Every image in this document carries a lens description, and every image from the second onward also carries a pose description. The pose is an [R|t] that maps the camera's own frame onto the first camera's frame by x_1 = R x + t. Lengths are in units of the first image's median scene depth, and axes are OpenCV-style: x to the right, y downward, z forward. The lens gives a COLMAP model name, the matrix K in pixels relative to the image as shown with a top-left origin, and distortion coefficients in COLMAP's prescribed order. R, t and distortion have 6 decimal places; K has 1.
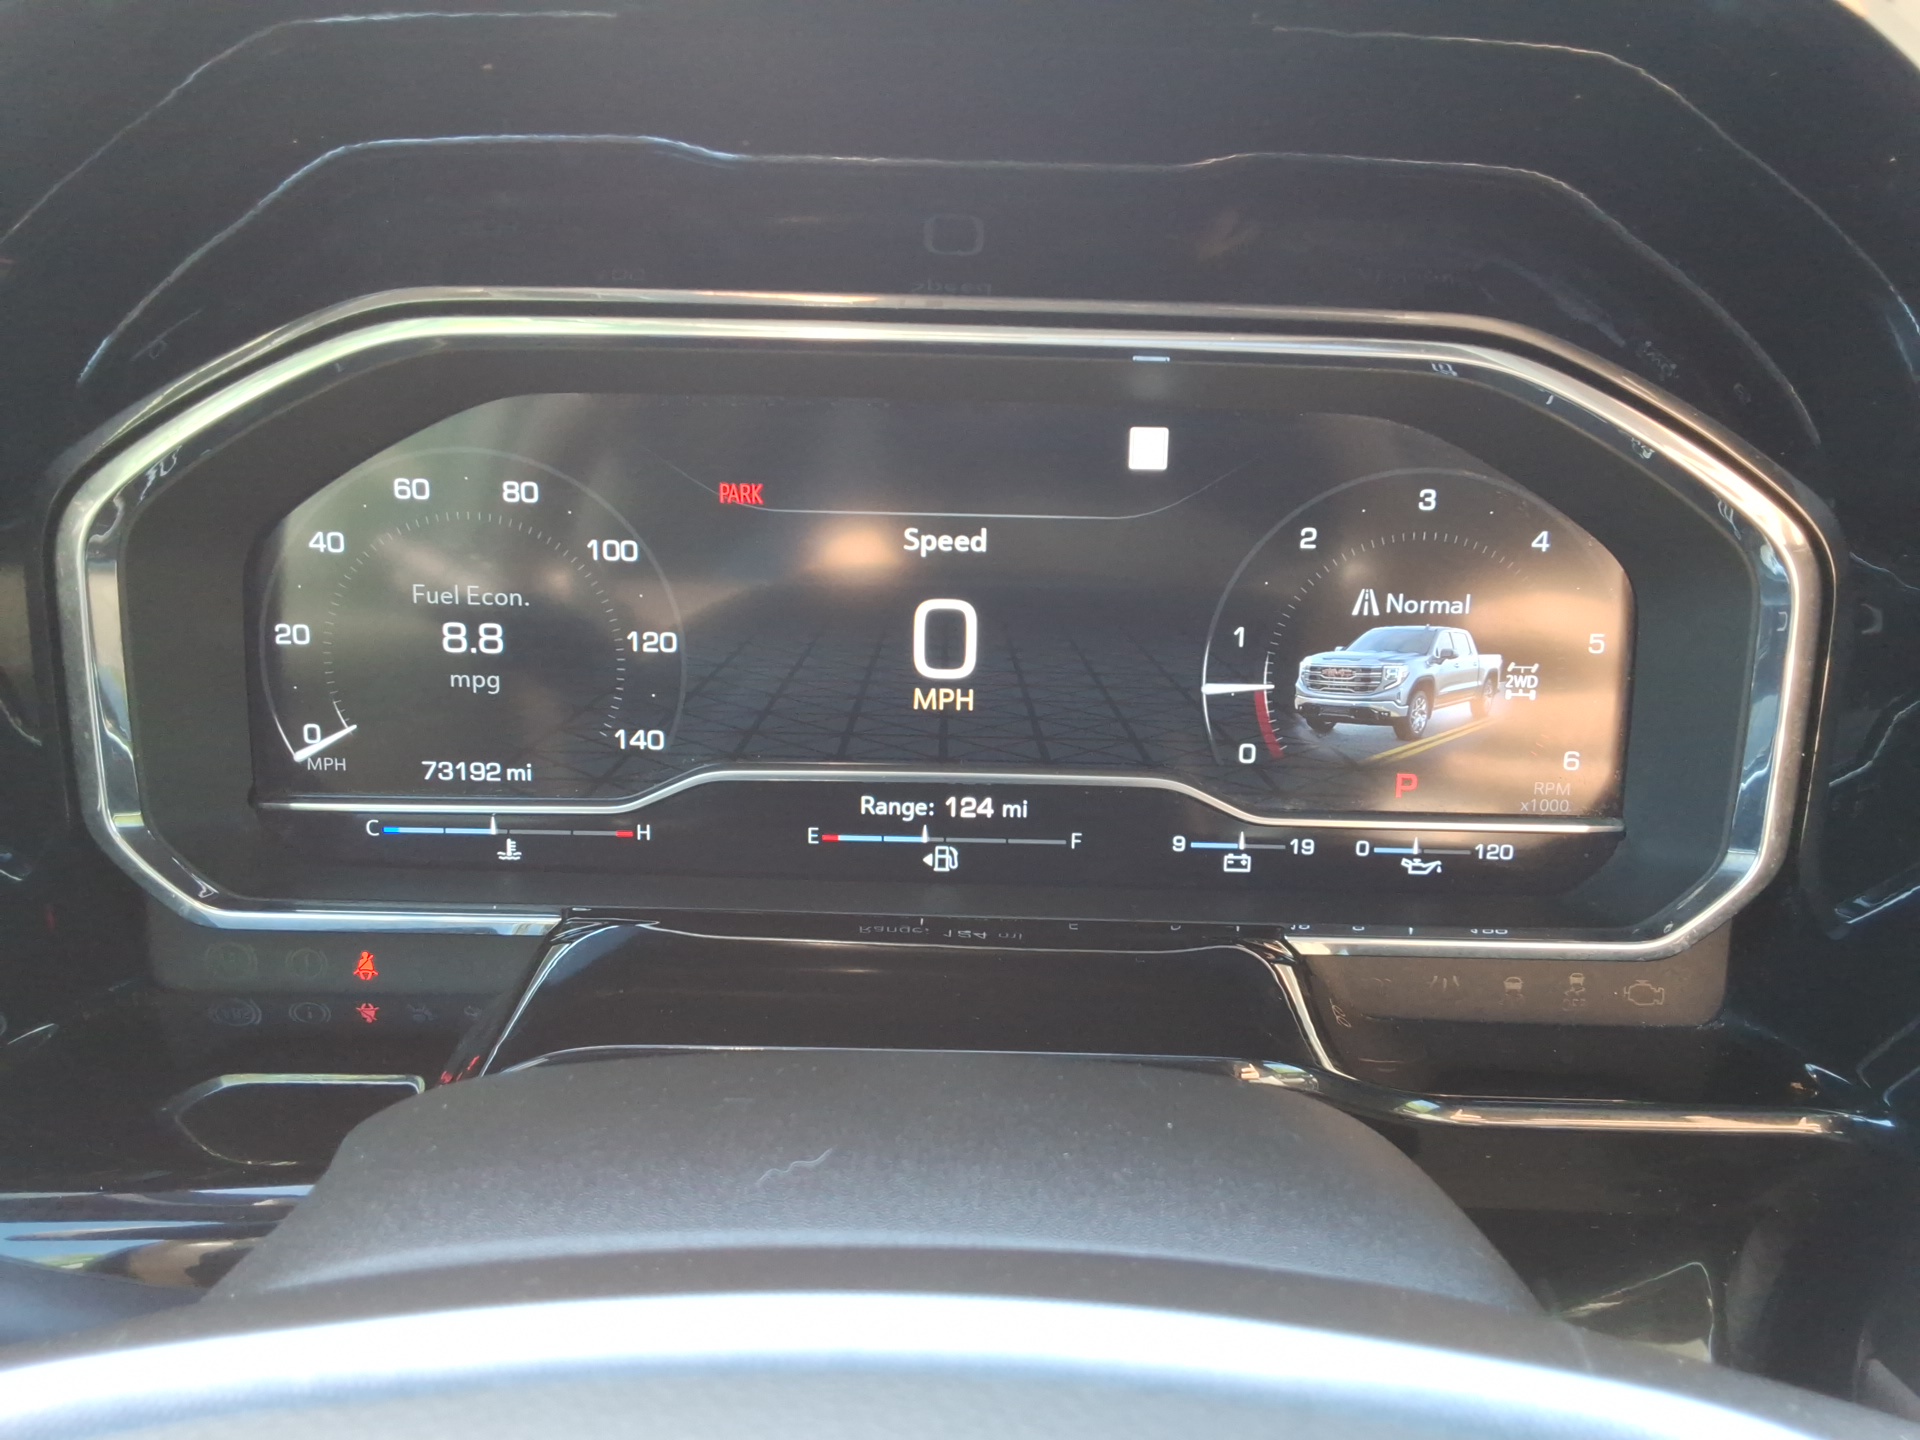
lens RADIAL K [[1537.4, 0, 977.2], [0, 1537.4, 696.3], [0, 0, 1]] dist [0.120319, -0.184868]
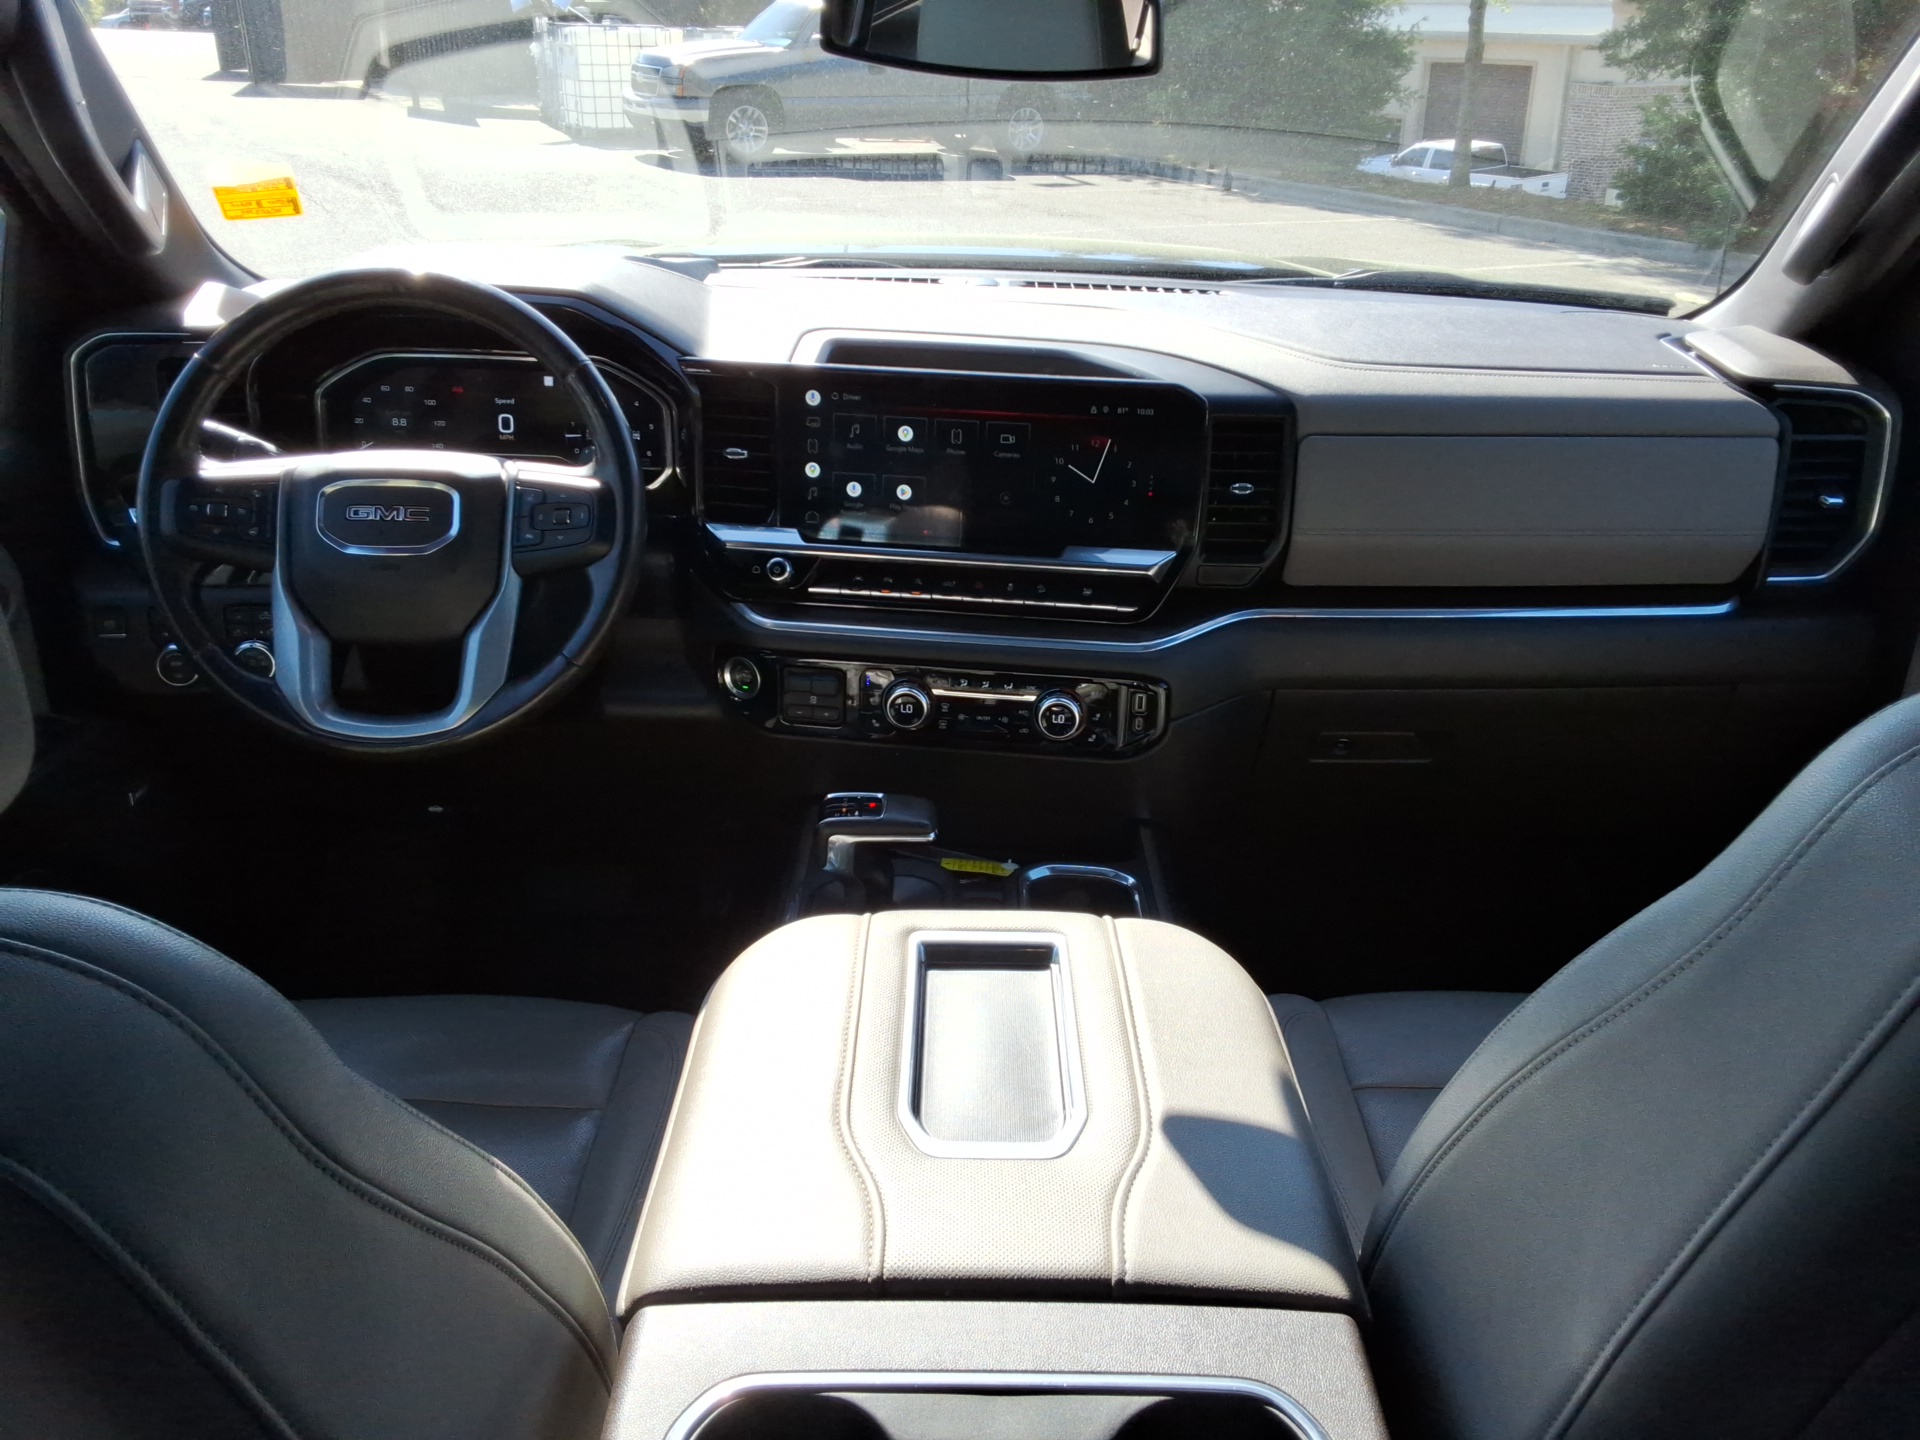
lens RADIAL K [[1546.2, 0, 979.1], [0, 1546.2, 696.4], [0, 0, 1]] dist [0.119210, -0.188589]
pose [[0.999770, 0.003257, 0.021175, 1.256118], [-0.003751, 0.999720, 0.023350, 0.642526], [-0.021093, -0.023424, 0.999503, -3.584941]]
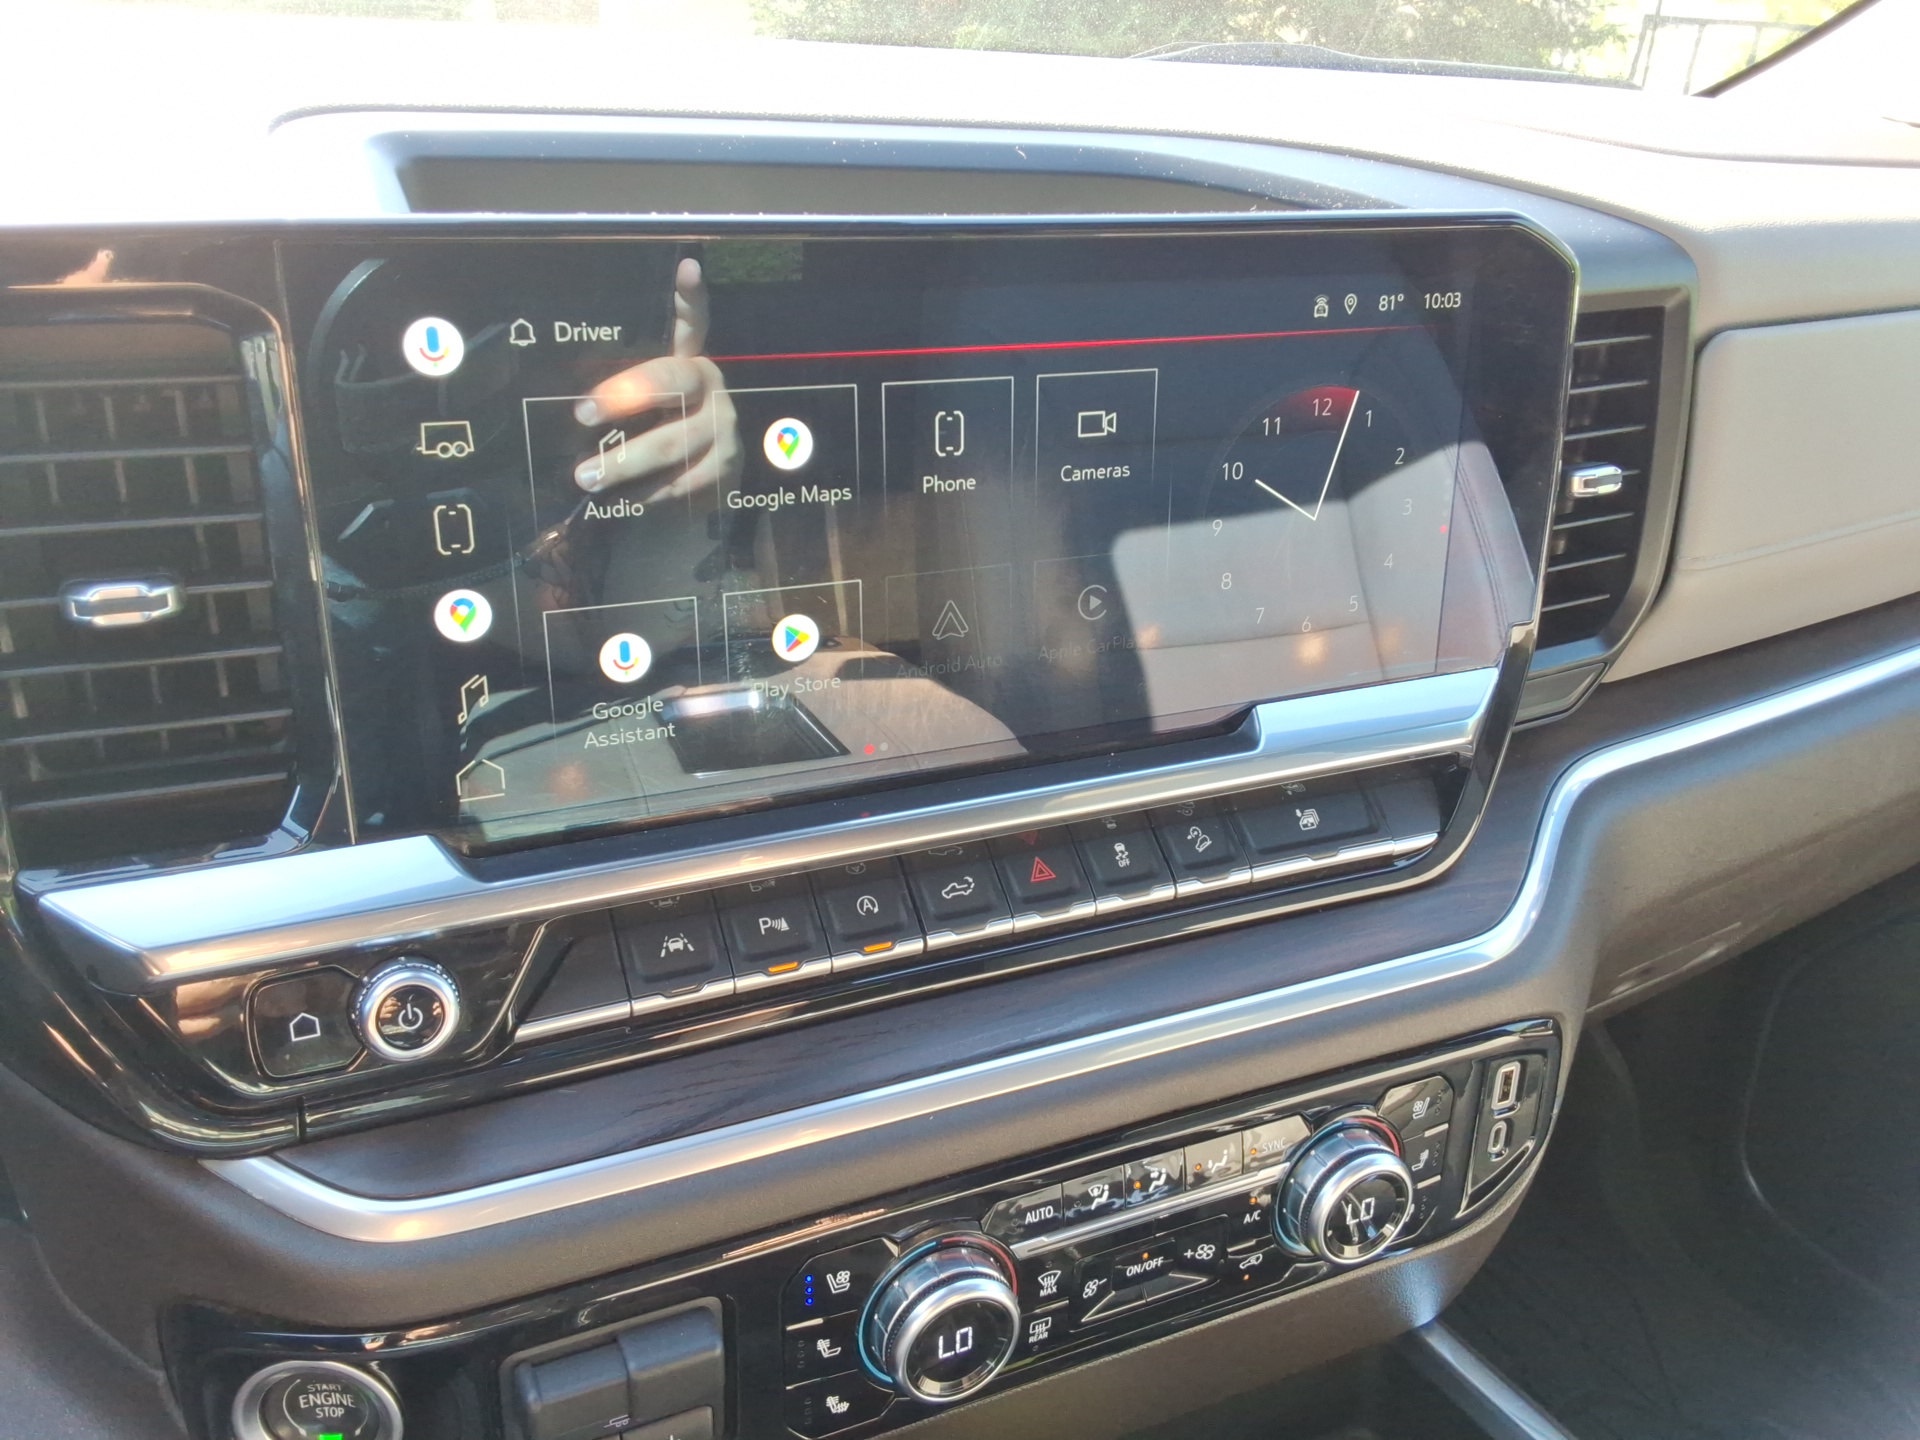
lens RADIAL K [[1537.4, 0, 977.2], [0, 1537.4, 696.3], [0, 0, 1]] dist [0.120319, -0.184868]
pose [[0.848277, -0.192006, 0.493517, 0.632004], [0.160406, 0.981334, 0.106082, 0.120380], [-0.504674, -0.010824, 0.863242, -0.493919]]
